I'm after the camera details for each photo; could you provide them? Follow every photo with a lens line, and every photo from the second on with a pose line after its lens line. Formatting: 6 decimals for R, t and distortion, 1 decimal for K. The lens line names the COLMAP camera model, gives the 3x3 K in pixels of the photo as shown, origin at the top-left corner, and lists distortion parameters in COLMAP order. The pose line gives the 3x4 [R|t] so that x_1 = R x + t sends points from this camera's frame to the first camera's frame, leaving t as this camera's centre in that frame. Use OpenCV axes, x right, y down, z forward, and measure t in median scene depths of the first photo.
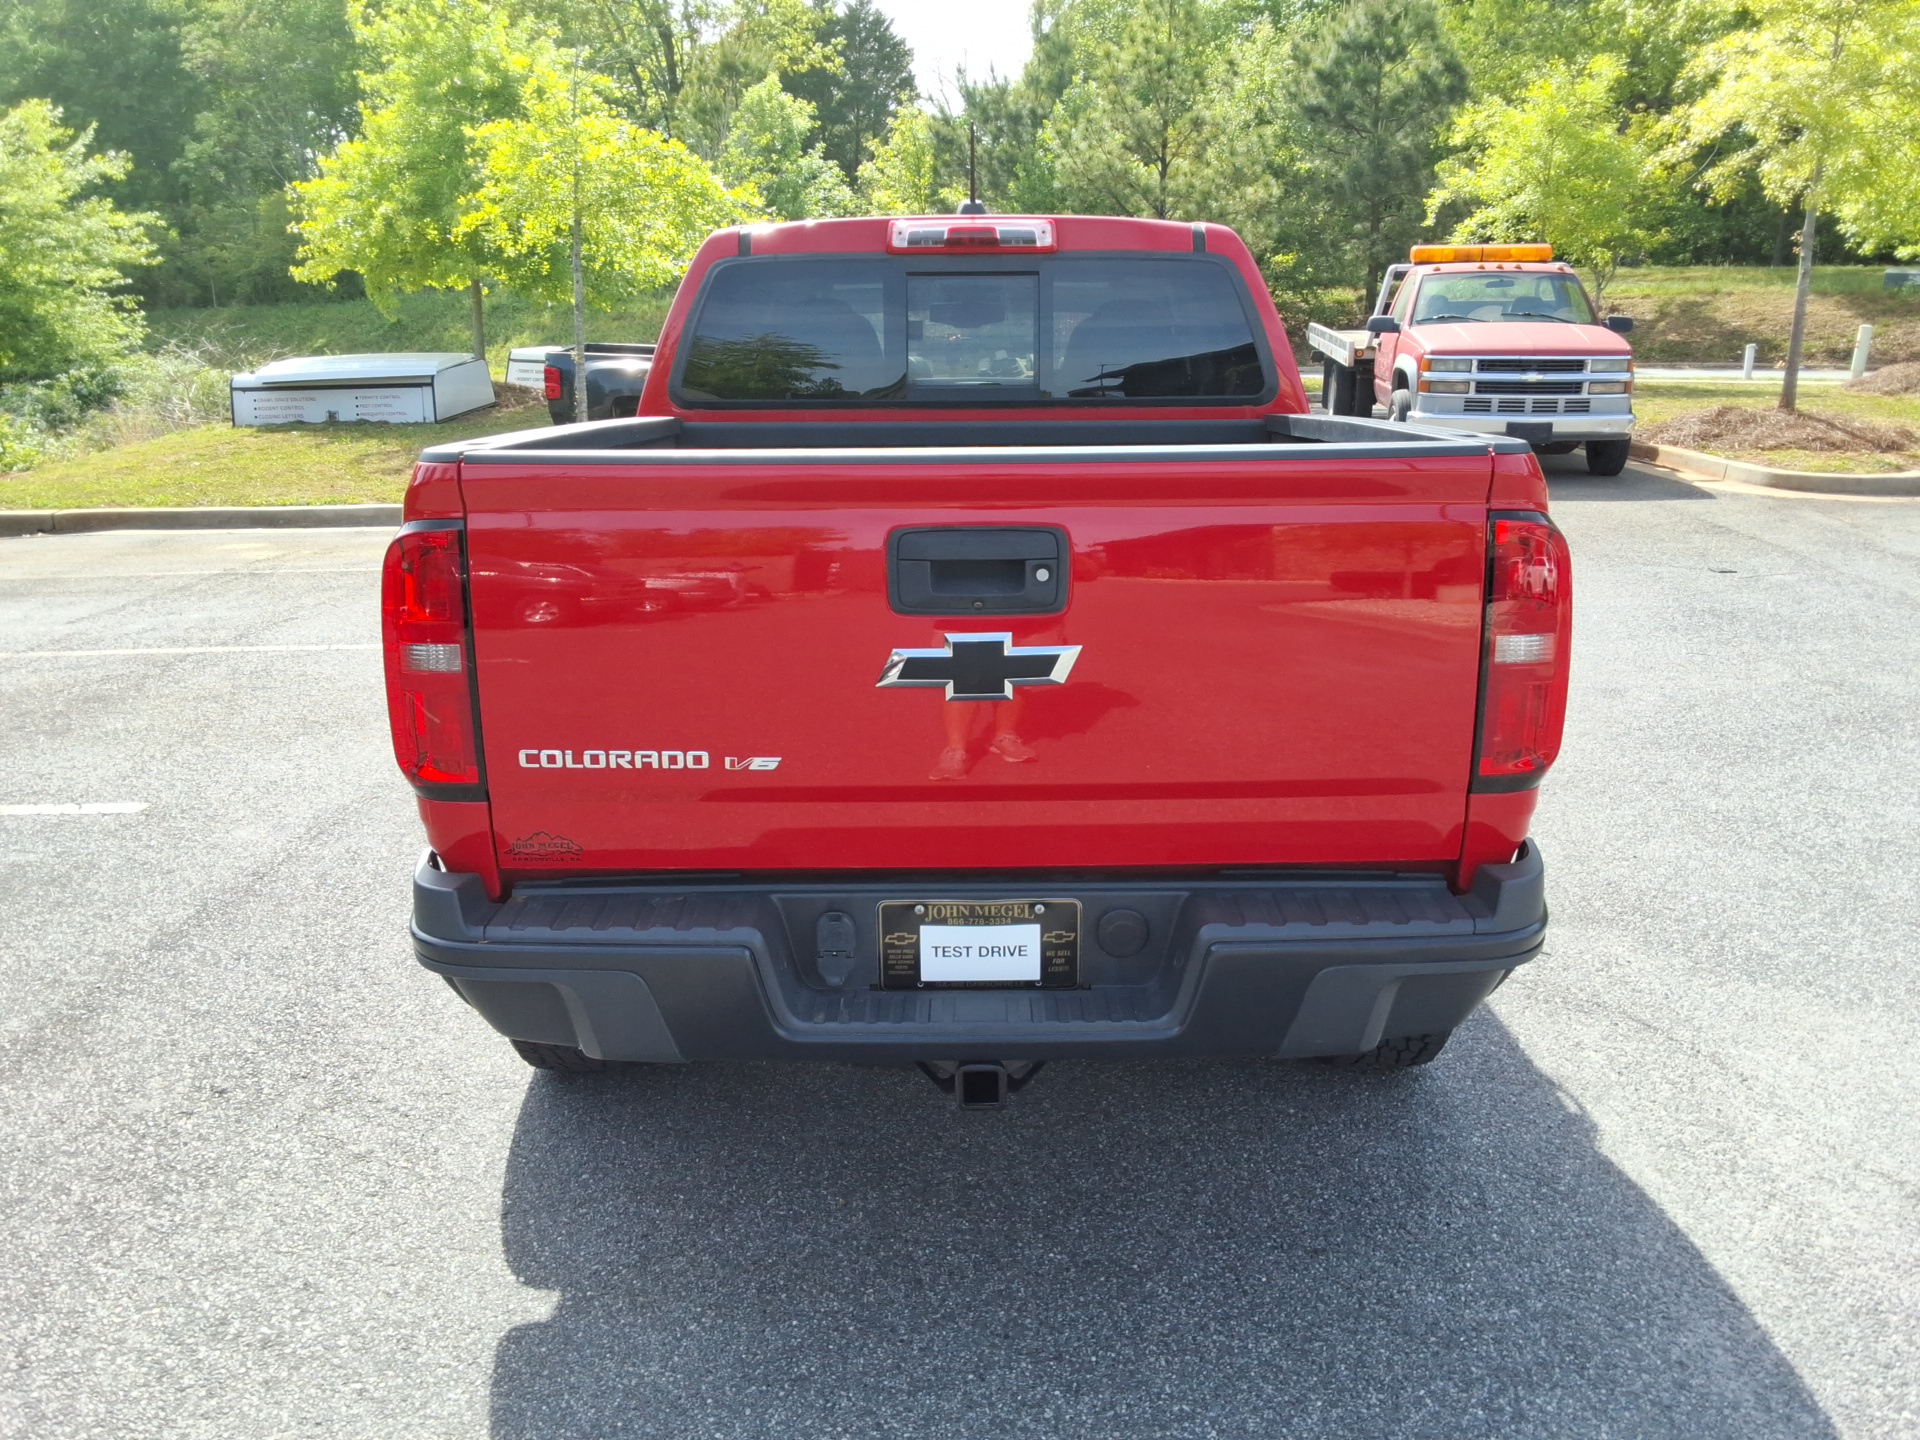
lens RADIAL K [[1541.2, 0, 973.4], [0, 1541.2, 704.7], [0, 0, 1]] dist [0.134430, -0.214919]
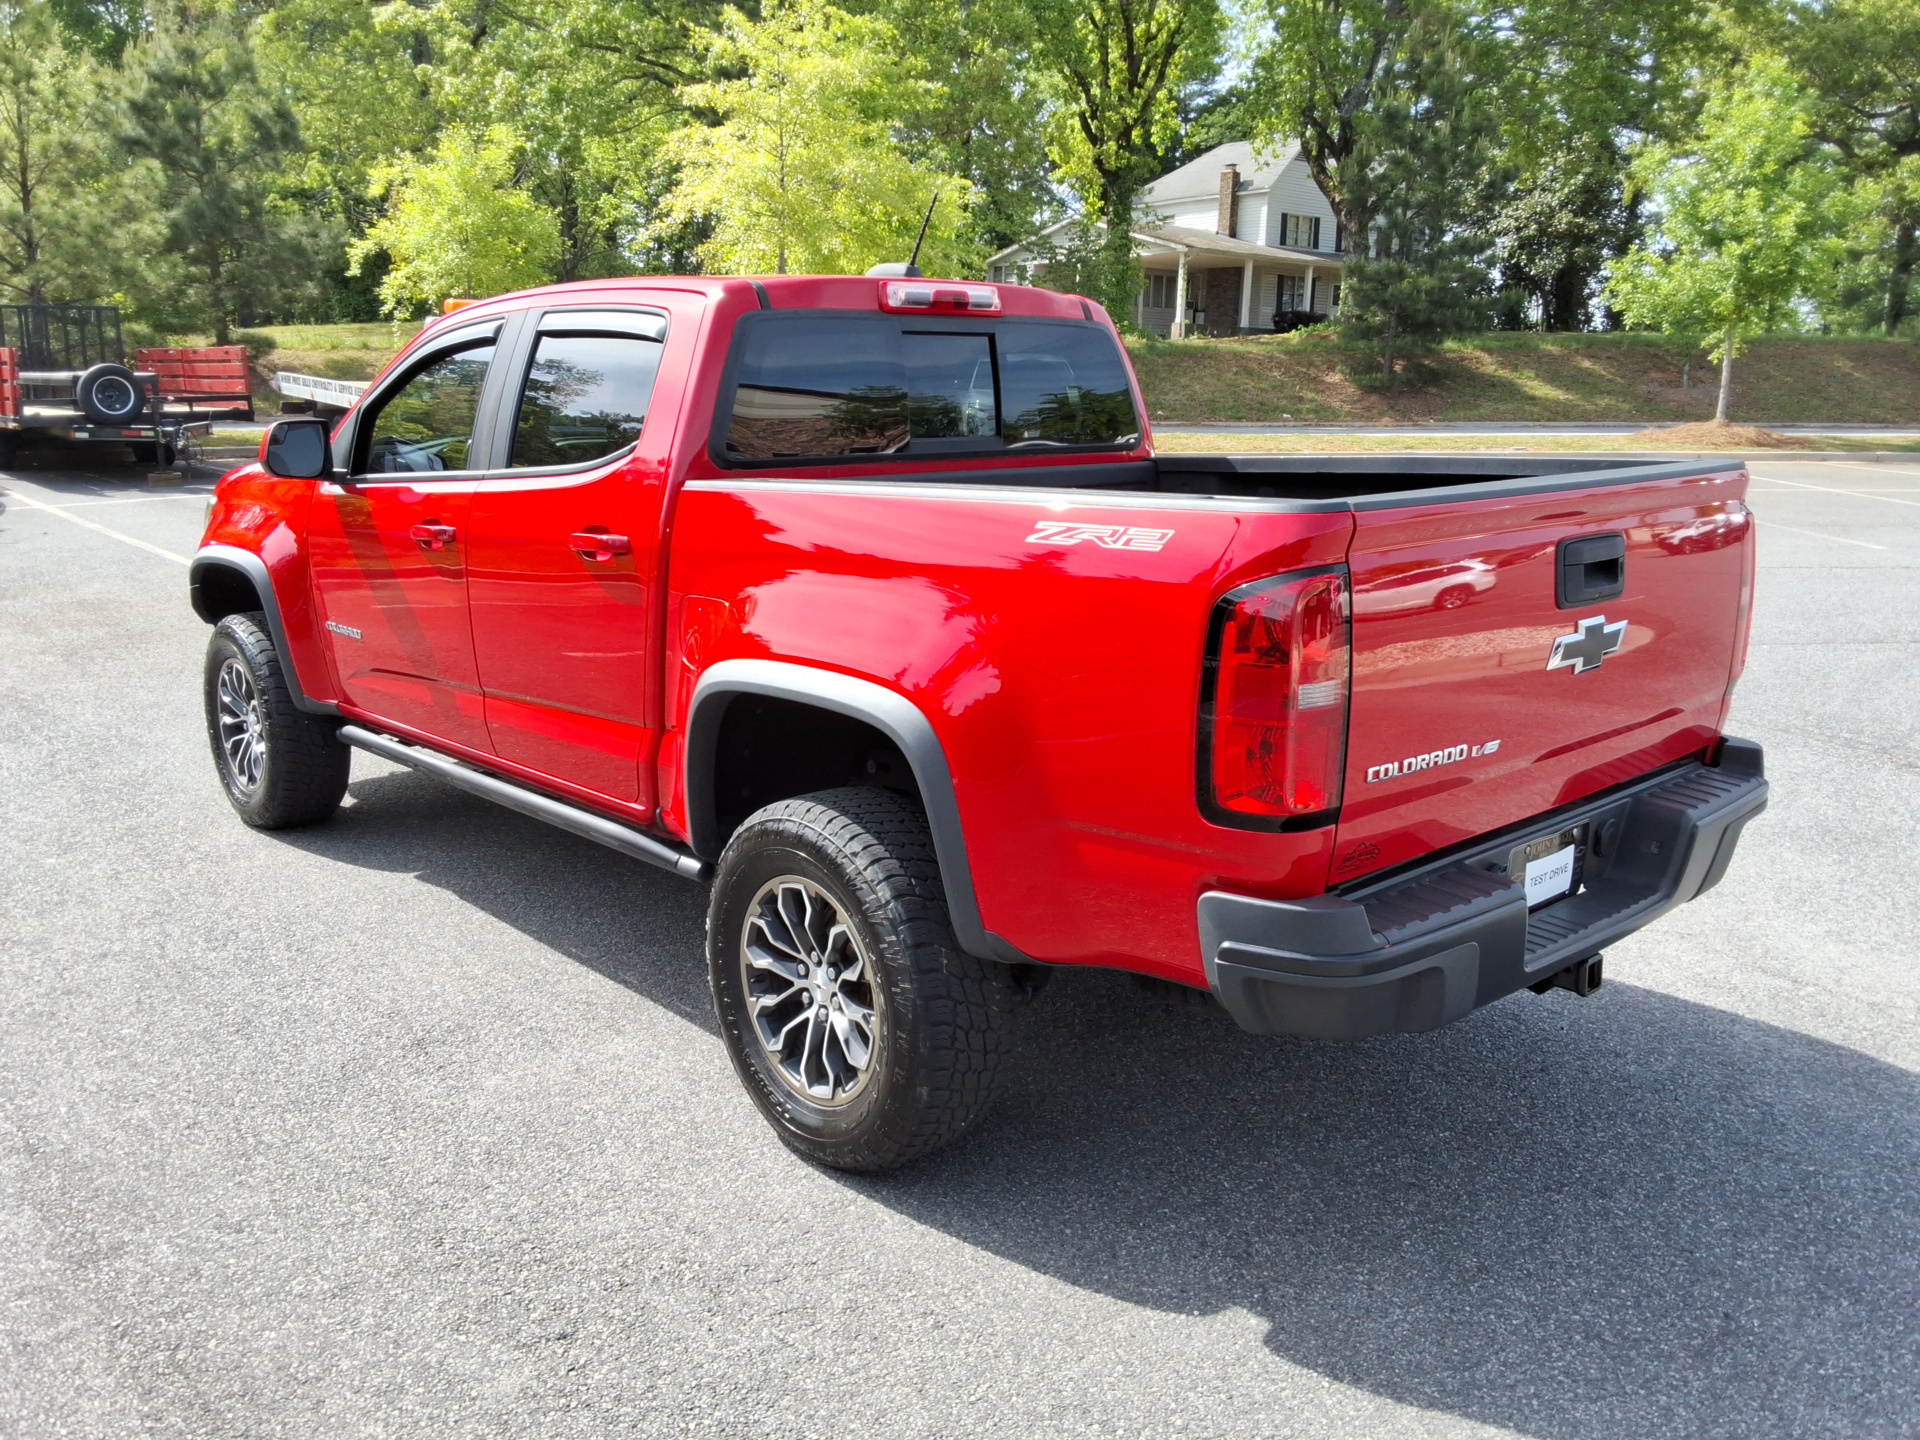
lens RADIAL K [[1548.7, 0, 970.2], [0, 1548.7, 710.0], [0, 0, 1]] dist [0.122531, -0.203956]
pose [[0.737793, -0.137741, 0.660825, -0.200652], [0.156751, 0.987159, 0.030752, -0.014757], [-0.656575, 0.080896, 0.749910, 0.058762]]
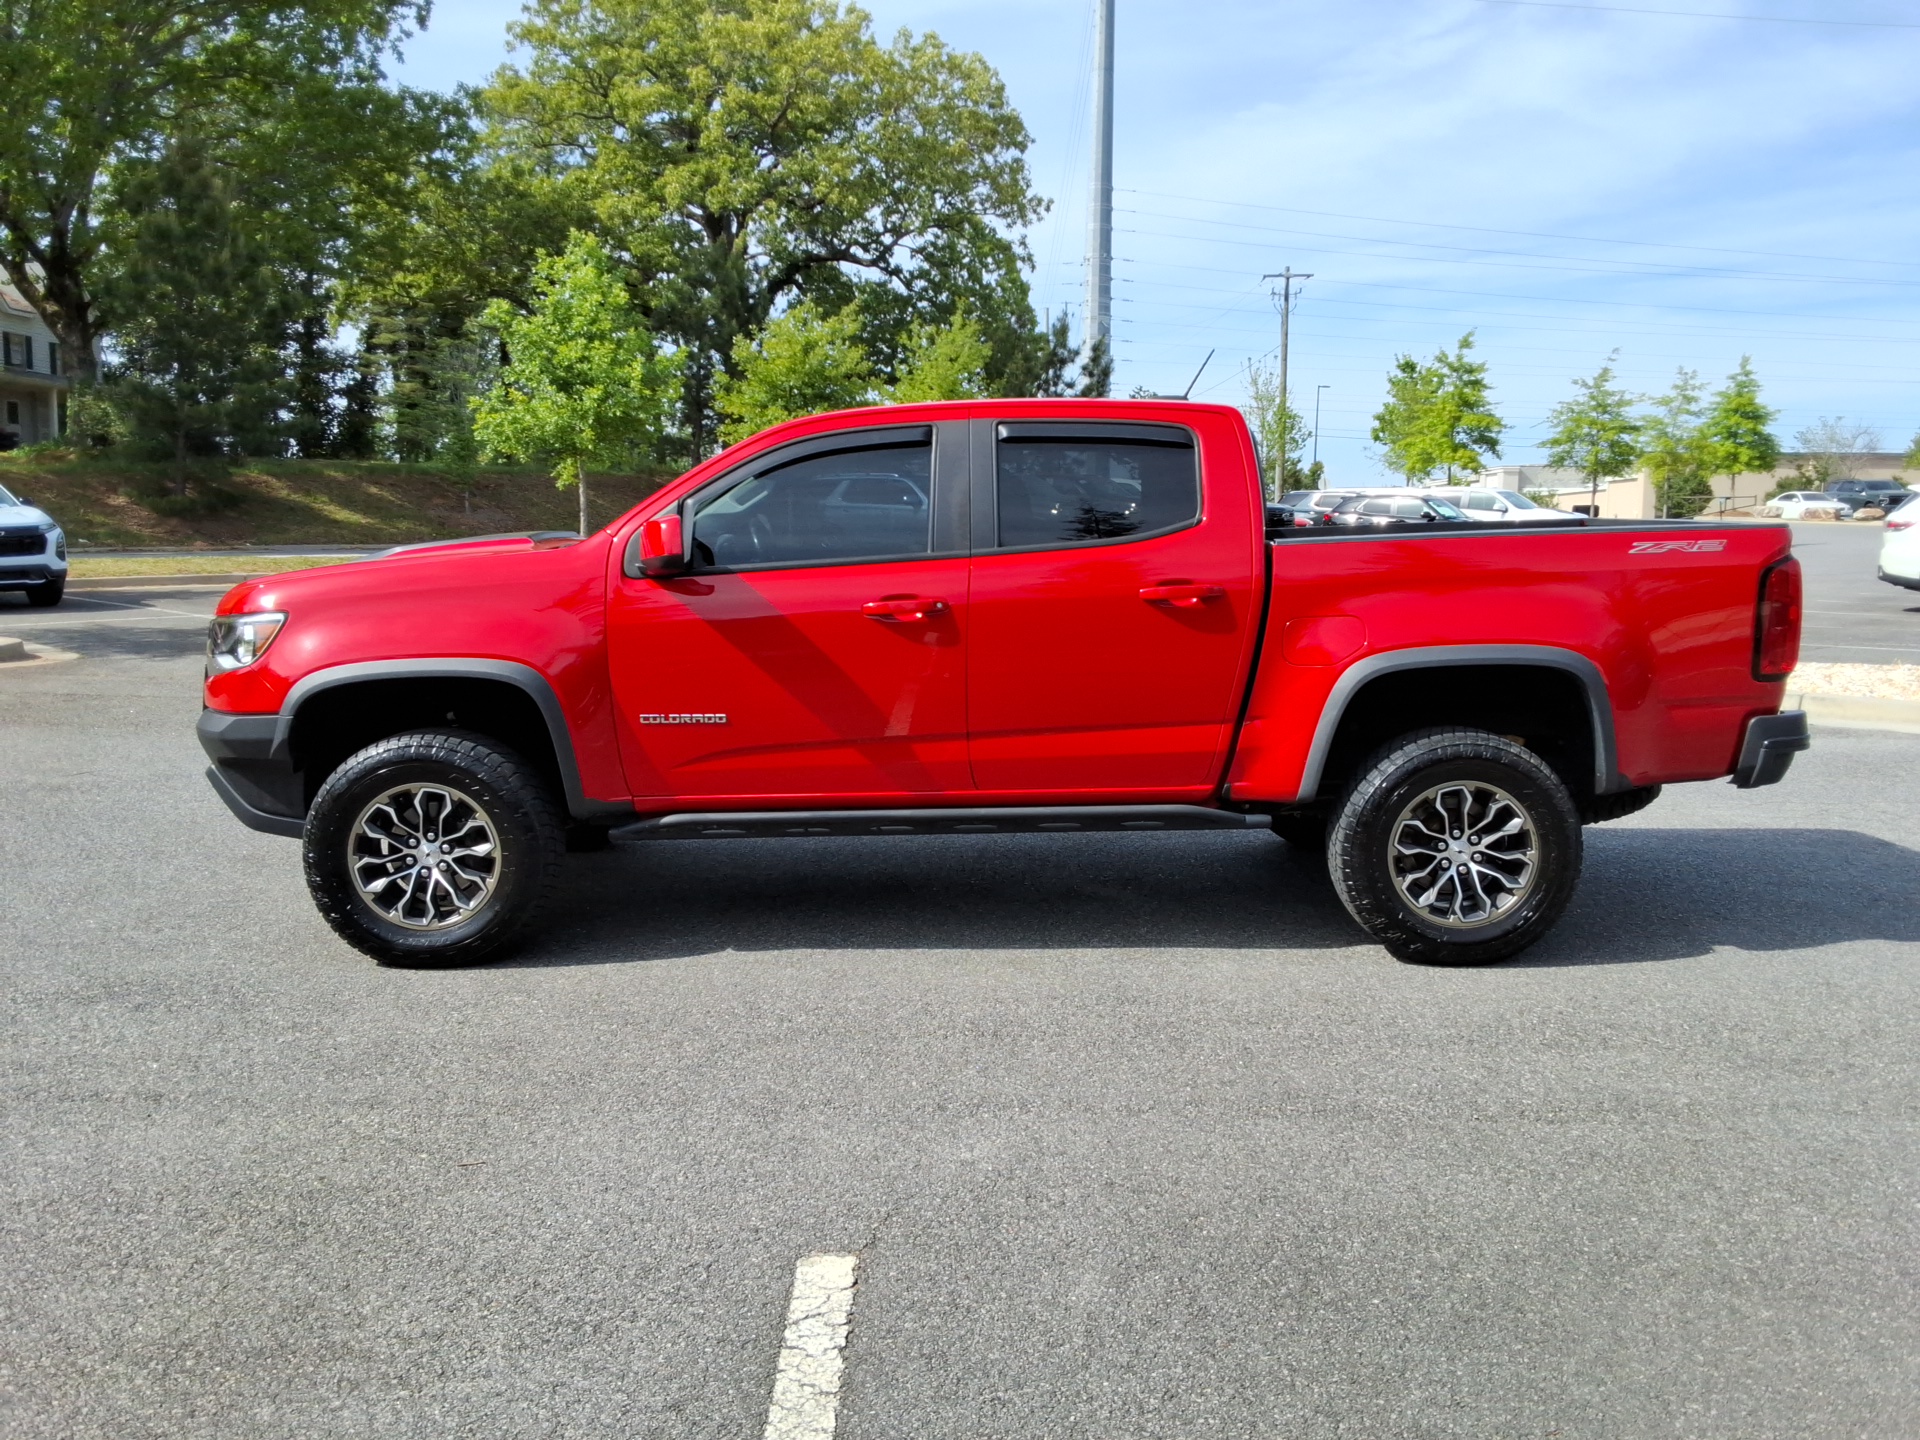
lens RADIAL K [[1558.1, 0, 977.1], [0, 1558.1, 683.2], [0, 0, 1]] dist [0.127512, -0.222197]
pose [[-0.009903, -0.109822, 0.993902, -0.421381], [0.236498, 0.965494, 0.109040, -0.073023], [-0.971582, 0.236136, 0.016412, 0.336742]]
